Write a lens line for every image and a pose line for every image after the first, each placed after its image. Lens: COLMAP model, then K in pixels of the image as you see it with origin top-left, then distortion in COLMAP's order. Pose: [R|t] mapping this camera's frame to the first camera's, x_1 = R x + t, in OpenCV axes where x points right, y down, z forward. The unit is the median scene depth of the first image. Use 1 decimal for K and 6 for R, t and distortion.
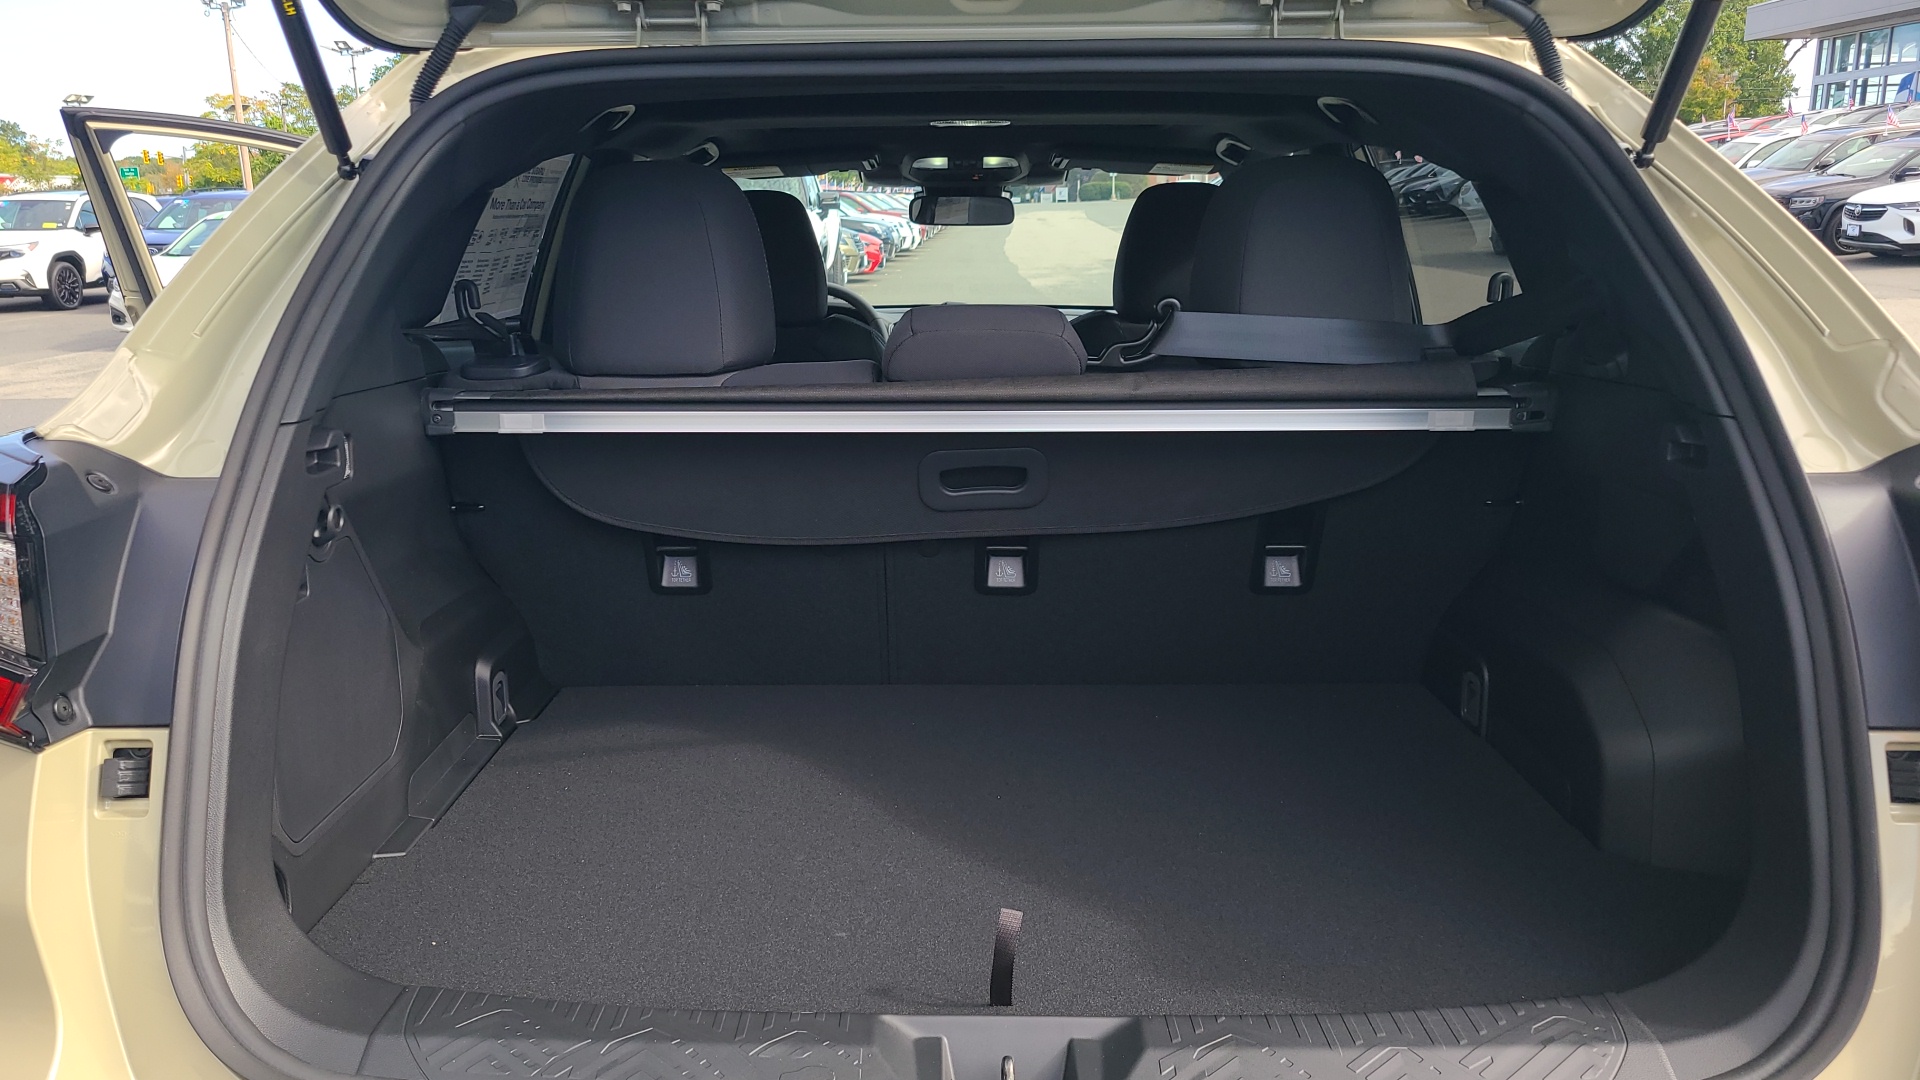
lens RADIAL K [[1469.7, 0, 946.6], [0, 1469.7, 530.9], [0, 0, 1]] dist [0.049087, -0.007213]
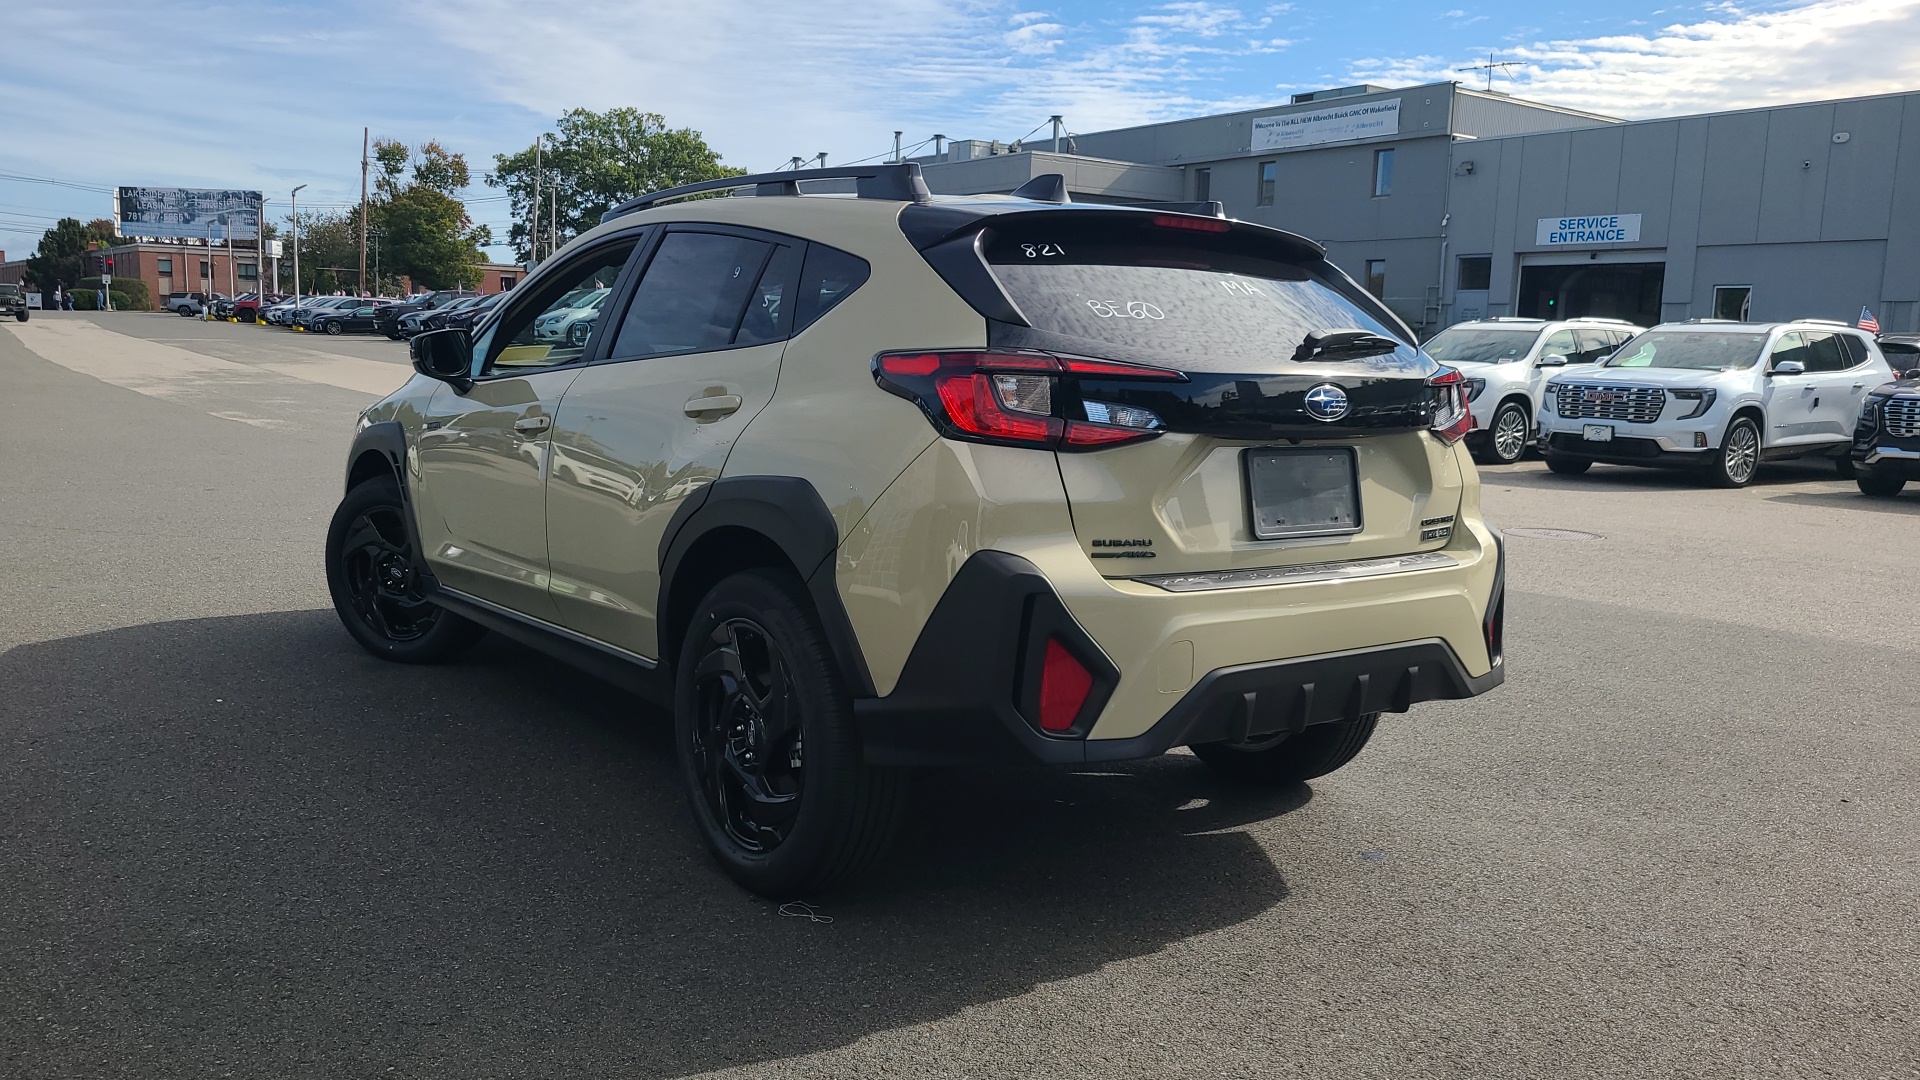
lens RADIAL K [[1429.0, 0, 960.0], [0, 1429.0, 540.0], [0, 0, 1]] dist [0.065379, 0.000313]
pose [[0.791887, -0.046603, 0.608887, -0.751100], [0.093772, 0.994538, -0.045835, 0.136413], [-0.603425, 0.093393, 0.791932, -0.341828]]
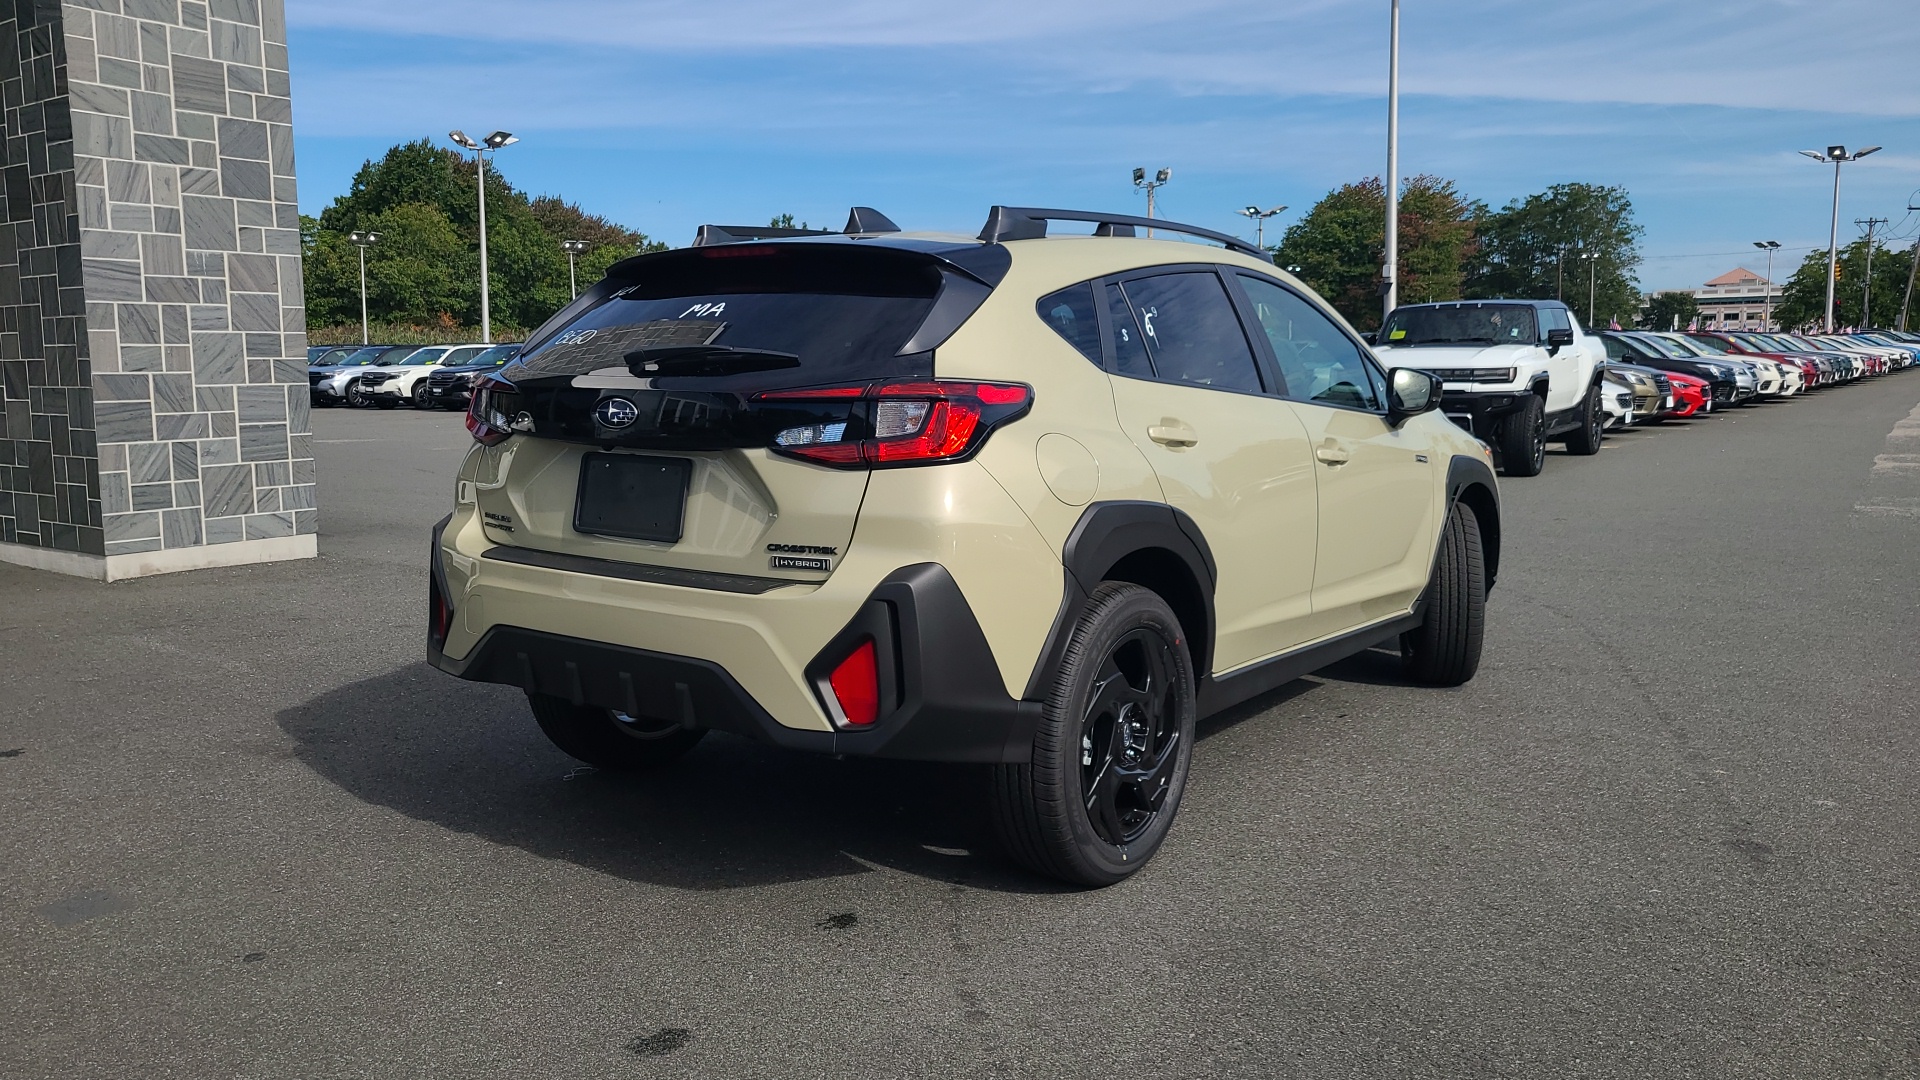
lens RADIAL K [[1469.2, 0, 906.7], [0, 1469.2, 547.7], [0, 0, 1]] dist [0.078523, -0.061656]
pose [[0.812632, 0.084748, -0.576583, 0.798344], [-0.133908, 0.990051, -0.043208, 0.138750], [0.567185, 0.112321, 0.815896, -0.481328]]
